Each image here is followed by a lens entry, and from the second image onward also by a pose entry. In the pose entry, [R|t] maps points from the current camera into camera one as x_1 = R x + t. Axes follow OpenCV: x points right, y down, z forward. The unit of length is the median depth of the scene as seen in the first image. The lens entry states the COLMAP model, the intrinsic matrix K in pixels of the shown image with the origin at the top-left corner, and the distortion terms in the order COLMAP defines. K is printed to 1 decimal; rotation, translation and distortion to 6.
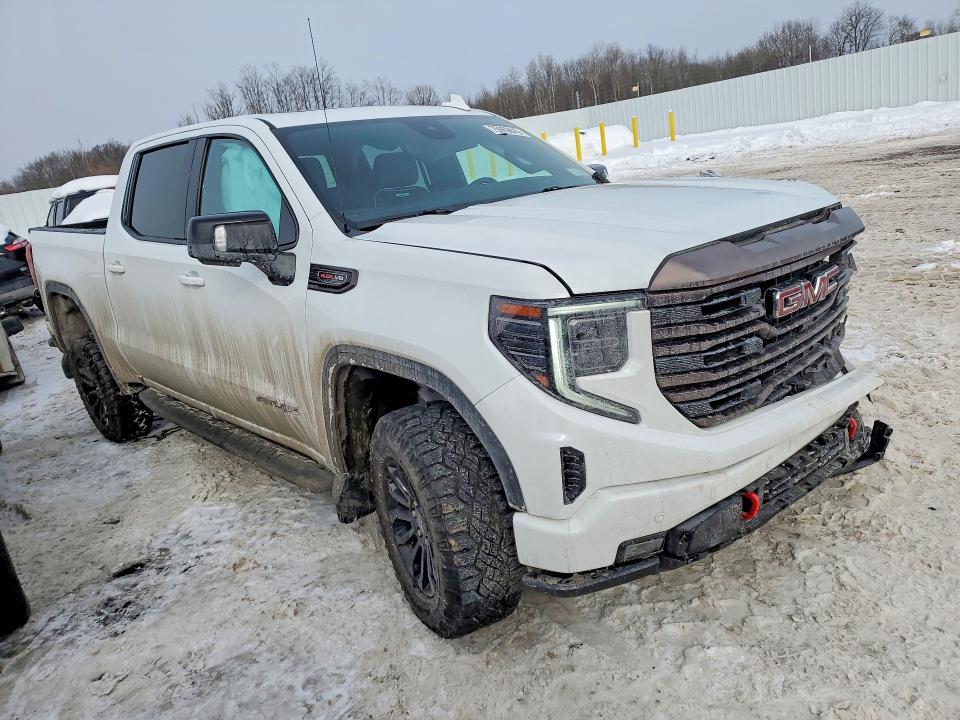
lens RADIAL K [[807.9, 0, 478.3], [0, 807.9, 359.4], [0, 0, 1]] dist [0.032057, -0.014122]
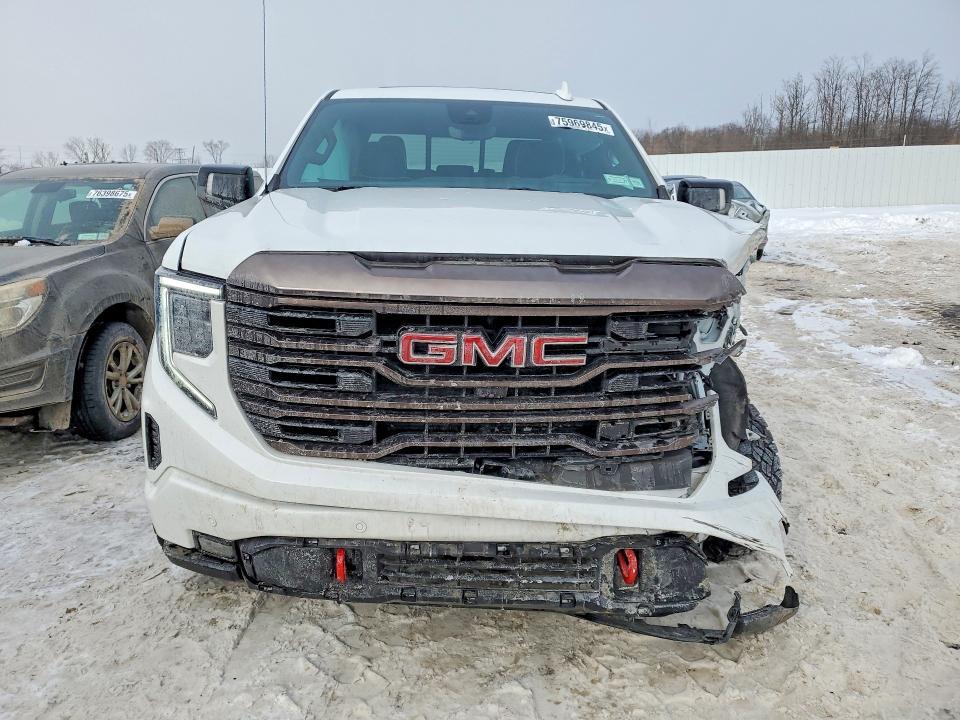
lens RADIAL K [[807.9, 0, 478.3], [0, 807.9, 357.3], [0, 0, 1]] dist [0.032057, -0.014122]
pose [[0.708935, 0.275769, -0.649125, 0.966262], [-0.271169, 0.956217, 0.110077, -0.169465], [0.651060, 0.097985, 0.752675, 0.447064]]
